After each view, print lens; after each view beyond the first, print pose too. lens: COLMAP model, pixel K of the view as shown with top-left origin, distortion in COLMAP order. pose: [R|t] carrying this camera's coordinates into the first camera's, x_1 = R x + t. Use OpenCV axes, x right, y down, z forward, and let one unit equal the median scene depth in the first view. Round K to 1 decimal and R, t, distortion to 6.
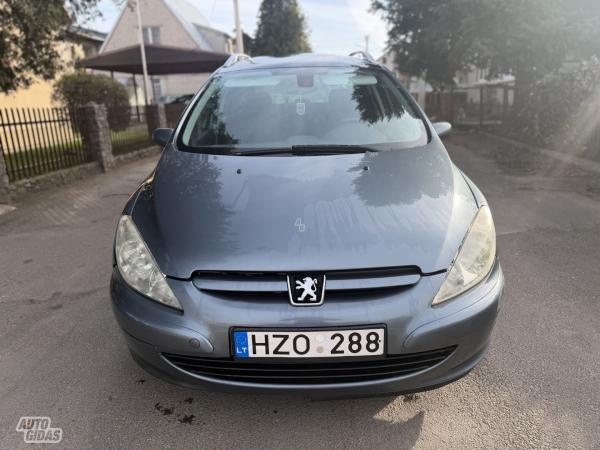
lens RADIAL K [[457.2, 0, 297.4], [0, 457.2, 225.3], [0, 0, 1]] dist [0.003279, -0.010761]
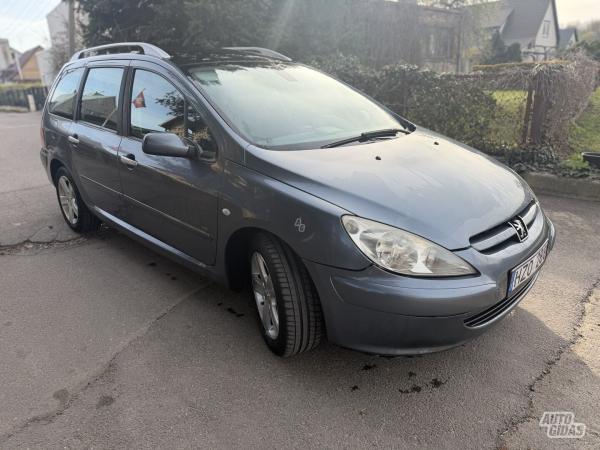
lens RADIAL K [[457.2, 0, 297.7], [0, 457.2, 226.4], [0, 0, 1]] dist [0.003279, -0.010761]
pose [[0.665507, -0.221497, 0.712769, -0.951026], [0.221477, 0.970546, 0.094812, -0.095555], [-0.712775, 0.094764, 0.694961, 0.363734]]
